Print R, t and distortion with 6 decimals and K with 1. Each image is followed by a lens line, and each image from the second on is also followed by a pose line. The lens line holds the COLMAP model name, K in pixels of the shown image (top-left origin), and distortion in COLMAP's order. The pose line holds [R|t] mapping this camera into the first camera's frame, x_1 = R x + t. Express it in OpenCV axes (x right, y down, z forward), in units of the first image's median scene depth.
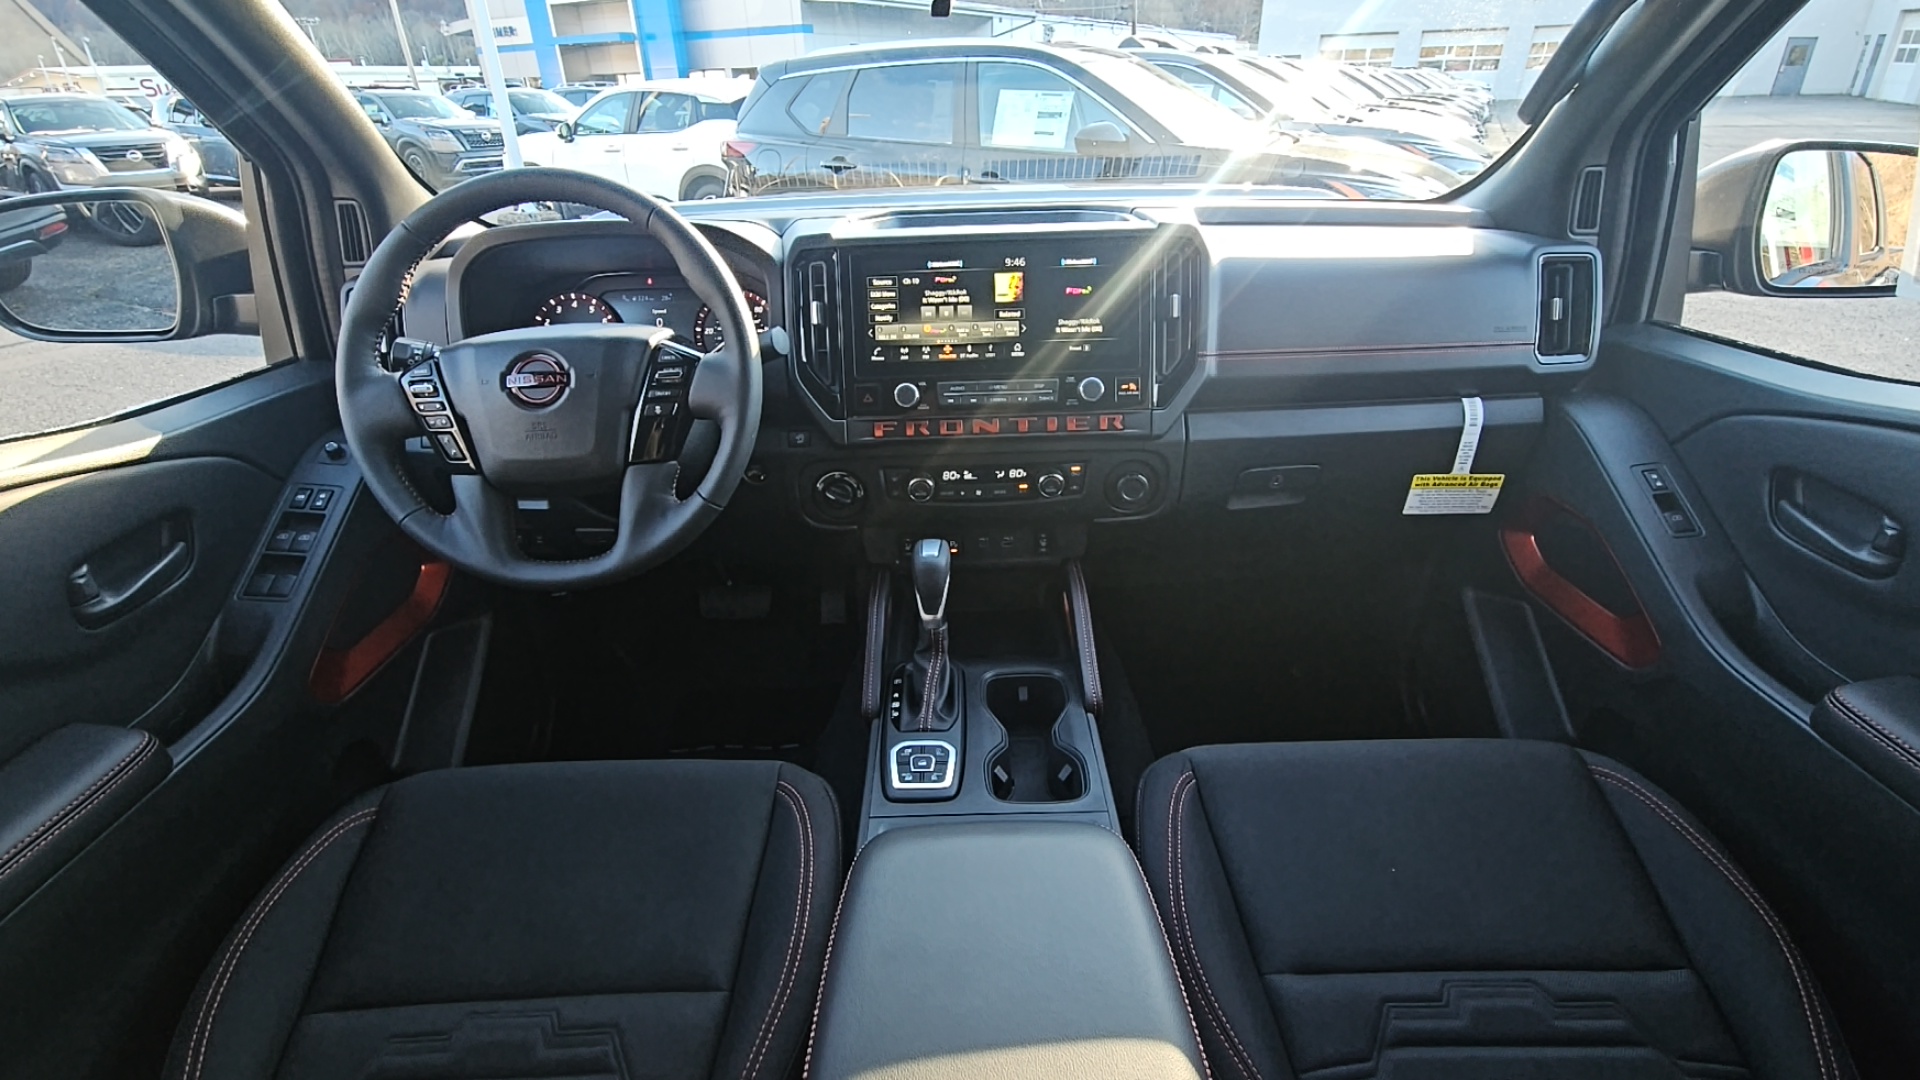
lens RADIAL K [[853.7, 0, 961.9], [0, 853.7, 533.5], [0, 0, 1]] dist [0.017246, -0.009947]
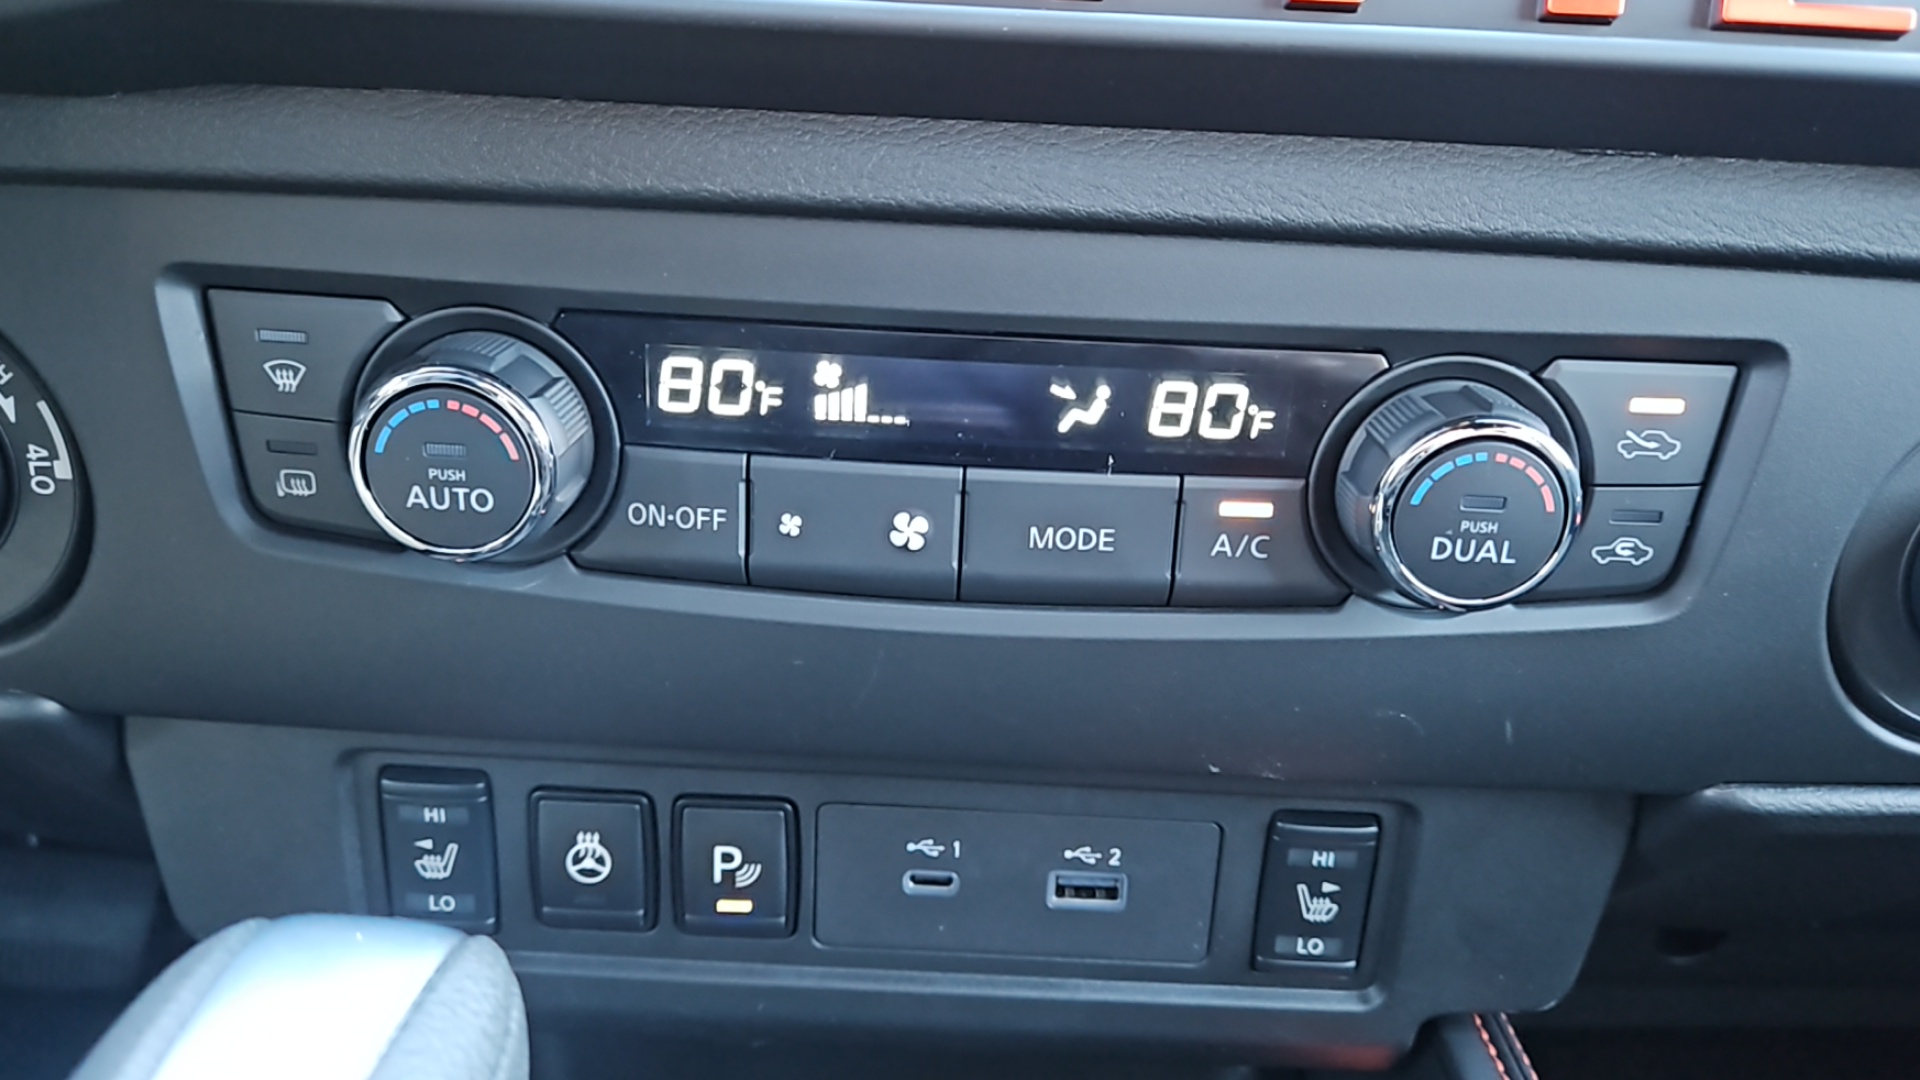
lens RADIAL K [[1446.2, 0, 961.9], [0, 1446.2, 540.6], [0, 0, 1]] dist [0.047449, -0.056010]
pose [[0.996655, 0.081417, -0.007074, 0.031625], [-0.081715, 0.991527, -0.100979, -0.025003], [-0.001207, 0.101219, 0.994863, 0.823995]]
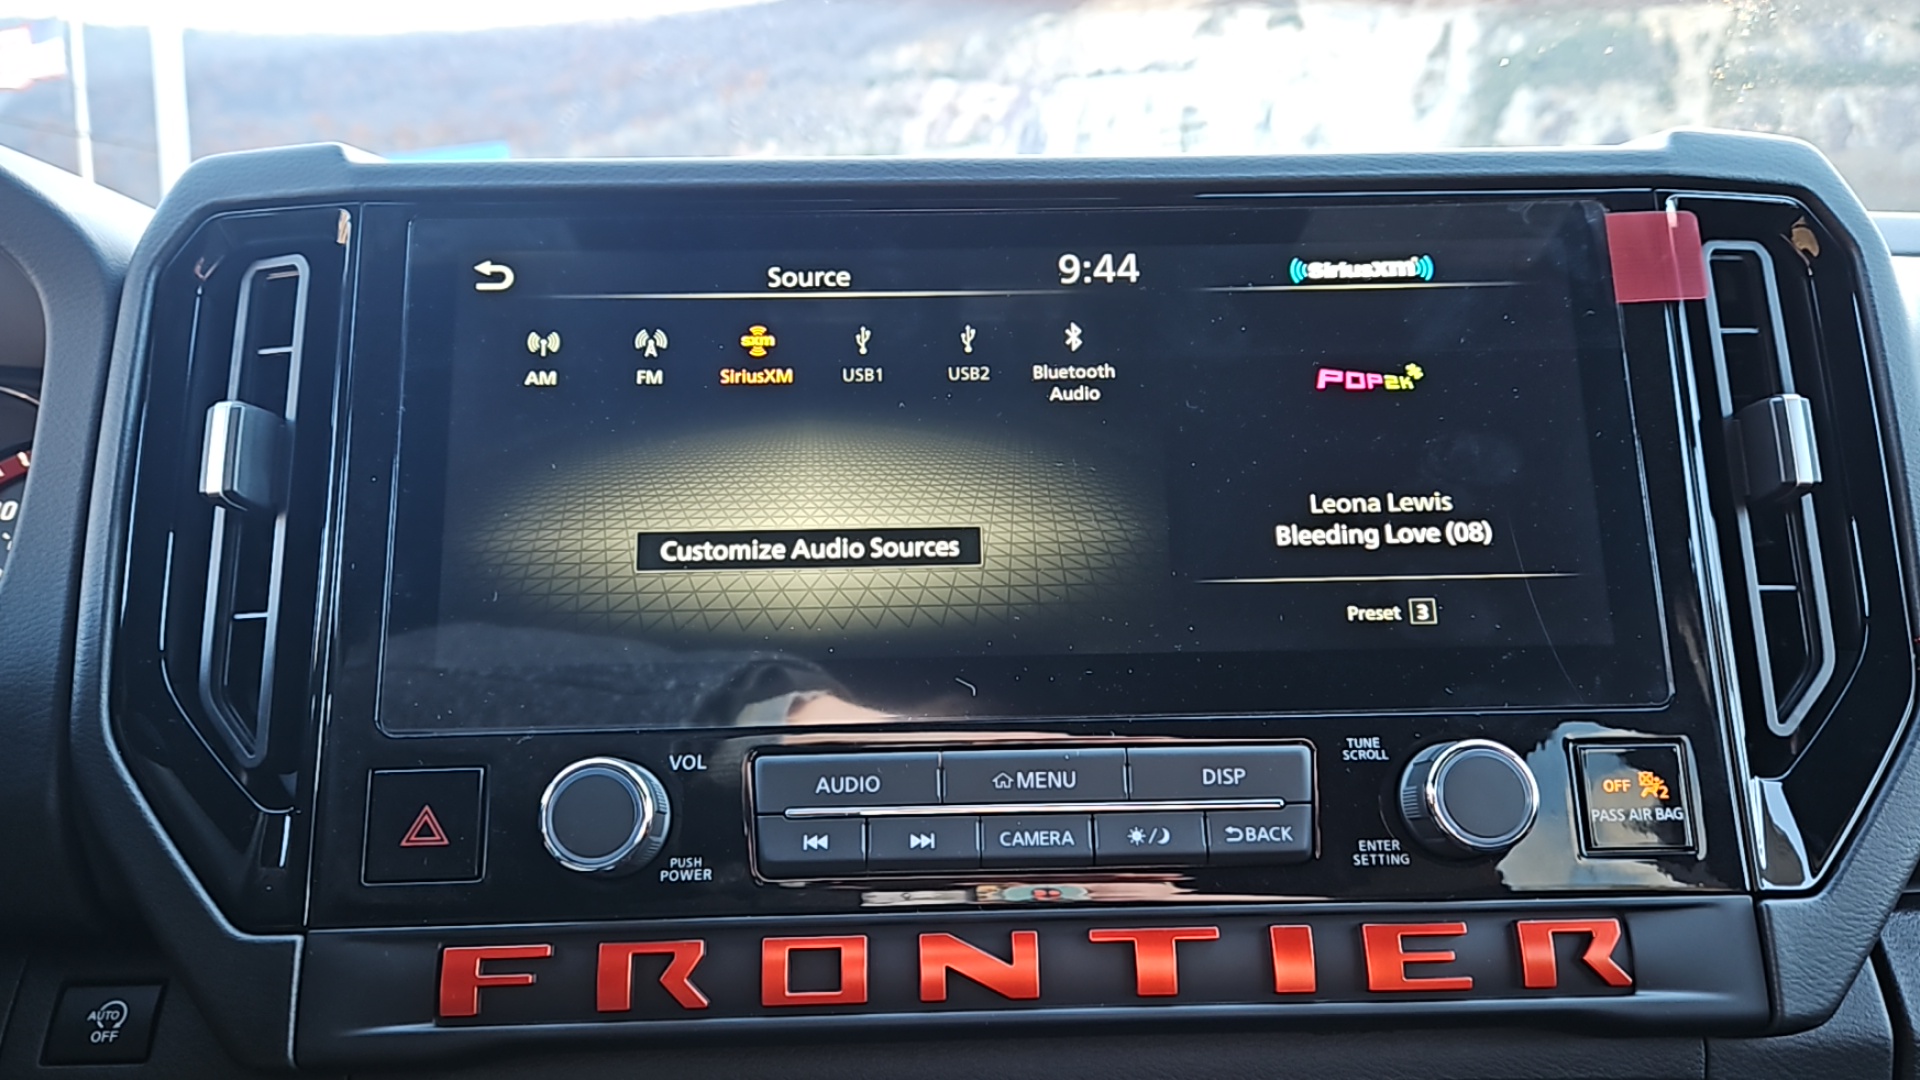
lens RADIAL K [[1446.2, 0, 957.7], [0, 1446.2, 540.3], [0, 0, 1]] dist [0.047449, -0.056010]
pose [[0.999751, 0.013134, 0.018017, 0.015279], [-0.005711, 0.931965, -0.362504, -0.095195], [-0.021552, 0.362311, 0.931808, 0.637145]]
